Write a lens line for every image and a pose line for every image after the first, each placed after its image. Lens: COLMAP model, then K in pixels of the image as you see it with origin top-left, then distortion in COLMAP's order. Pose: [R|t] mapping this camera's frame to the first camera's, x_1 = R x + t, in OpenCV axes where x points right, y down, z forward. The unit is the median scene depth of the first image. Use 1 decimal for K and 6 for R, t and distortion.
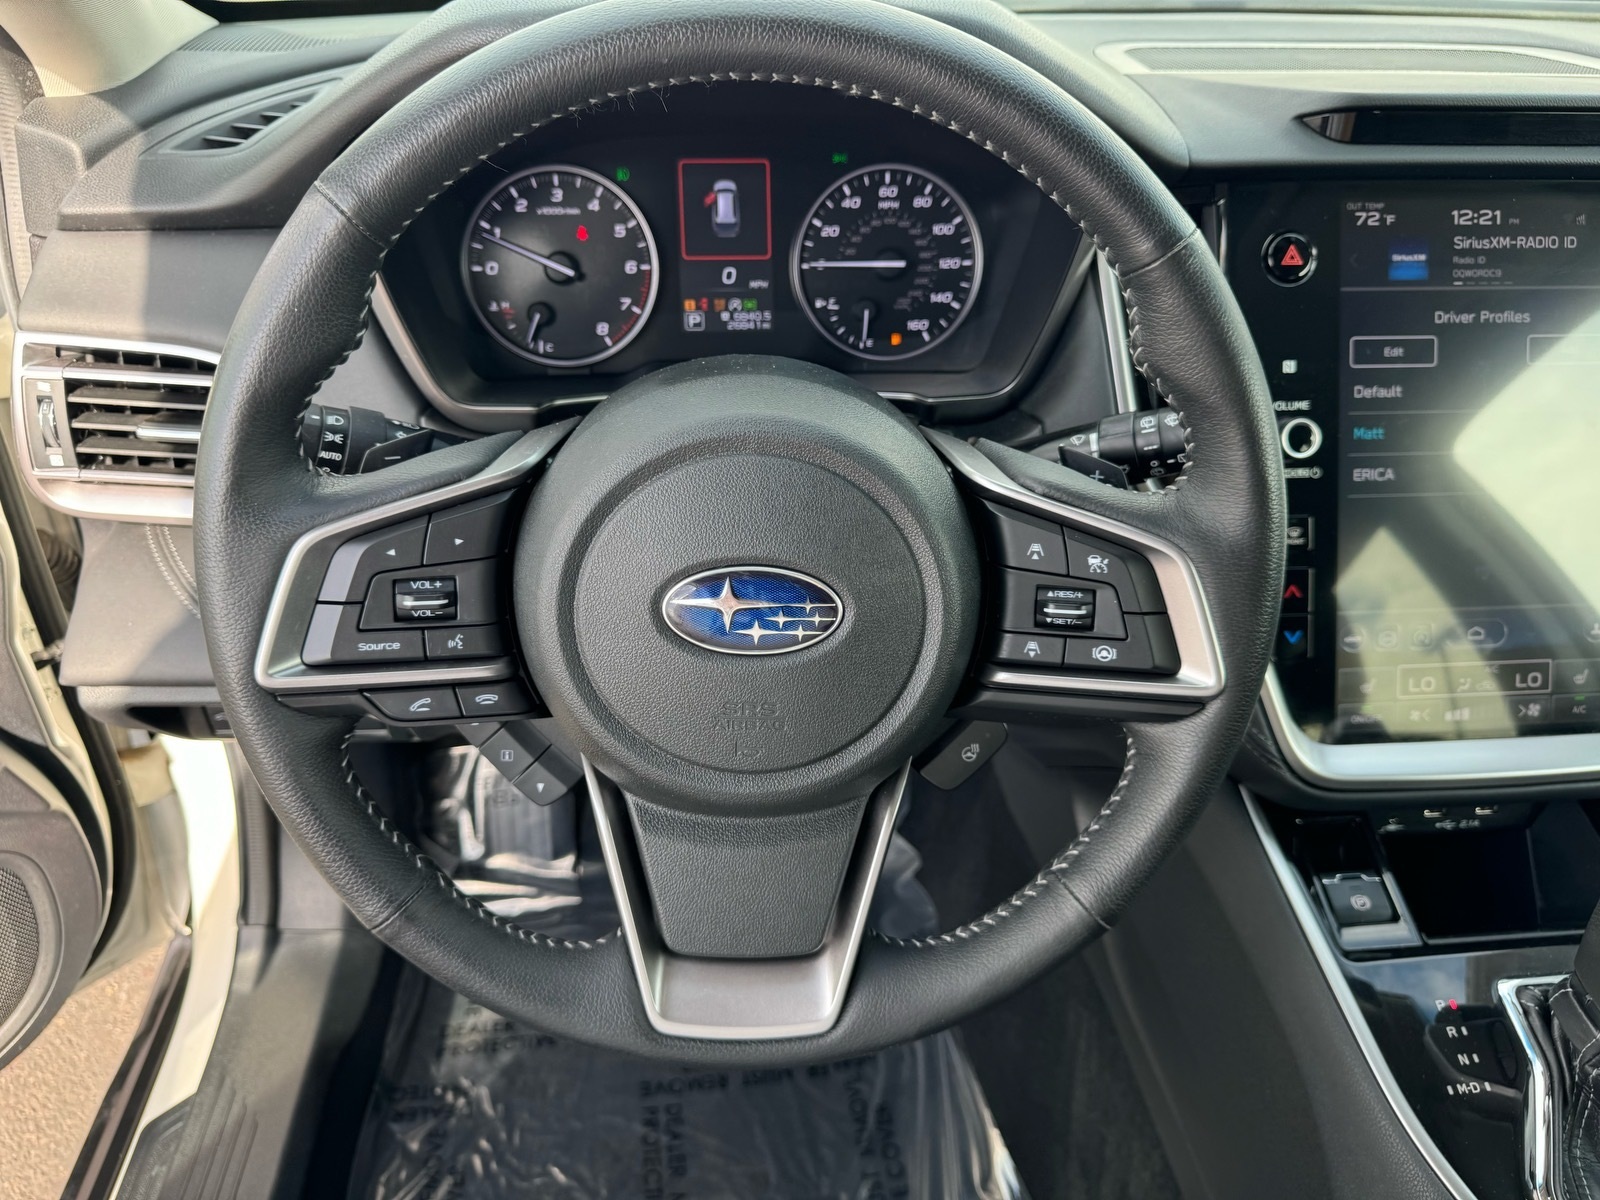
lens RADIAL K [[1166.0, 0, 803.5], [0, 1166.0, 610.5], [0, 0, 1]] dist [0.059729, -0.076265]
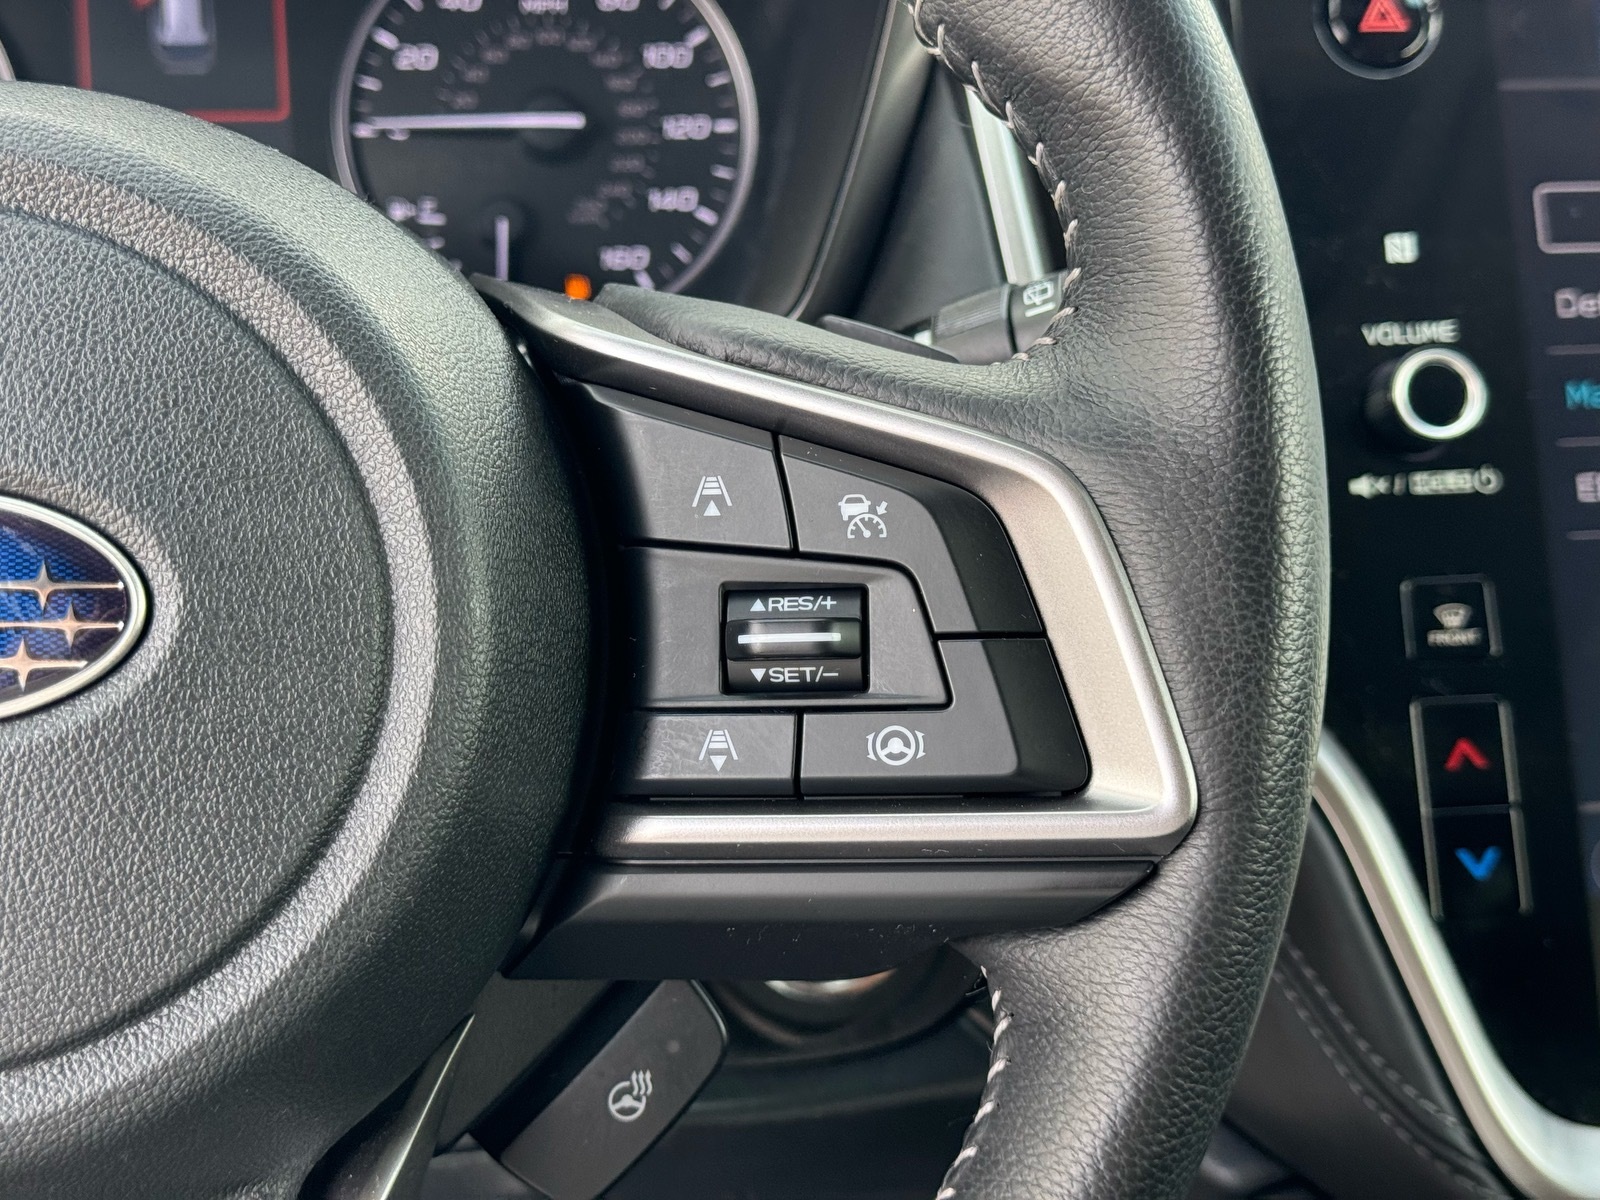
lens RADIAL K [[2355.8, 0, 788.3], [0, 2355.8, 606.9], [0, 0, 1]] dist [0.155247, 0.000000]
pose [[0.997839, -0.027876, 0.059496, 0.123698], [0.040710, 0.973079, -0.226846, 0.116748], [-0.051571, 0.228778, 0.972112, 0.166819]]
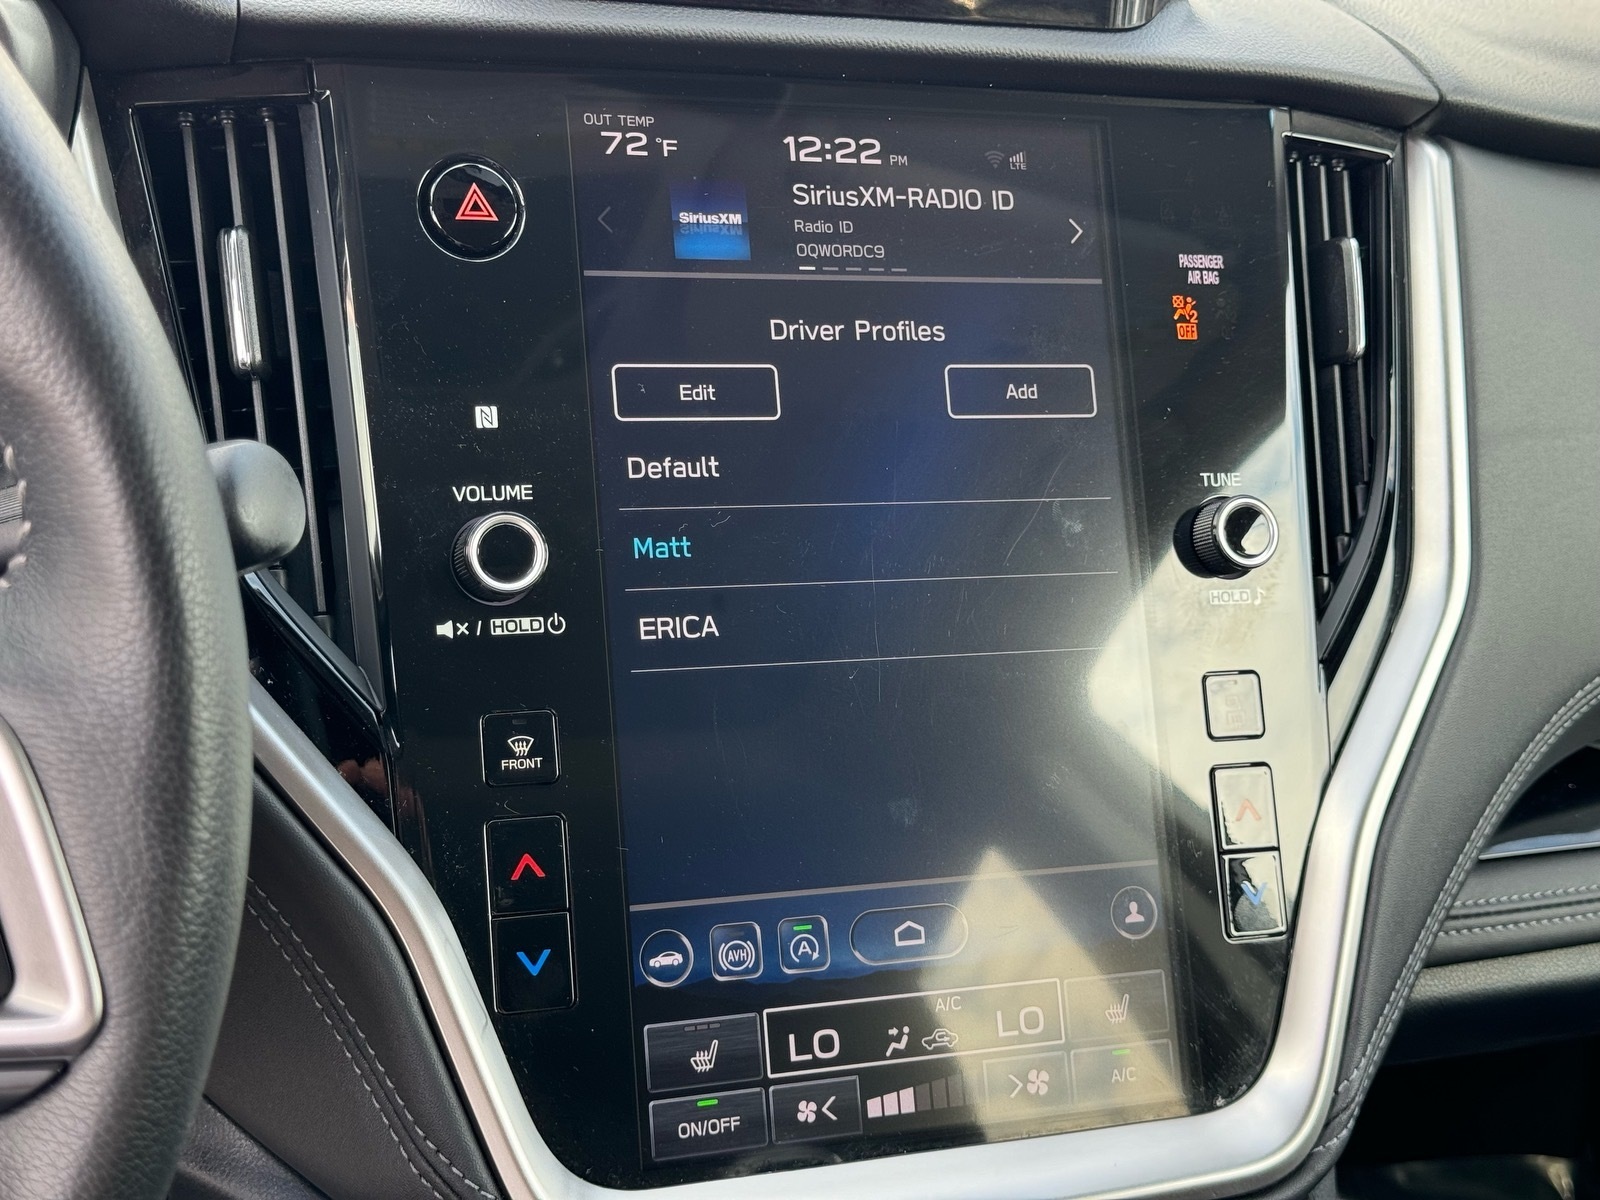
lens RADIAL K [[2355.8, 0, 834.6], [0, 2355.8, 591.5], [0, 0, 1]] dist [0.155247, 0.000000]
pose [[0.959905, -0.020010, 0.279611, 0.267368], [0.072800, 0.981021, -0.179718, 0.057052], [-0.270708, 0.192868, 0.943143, 0.022895]]
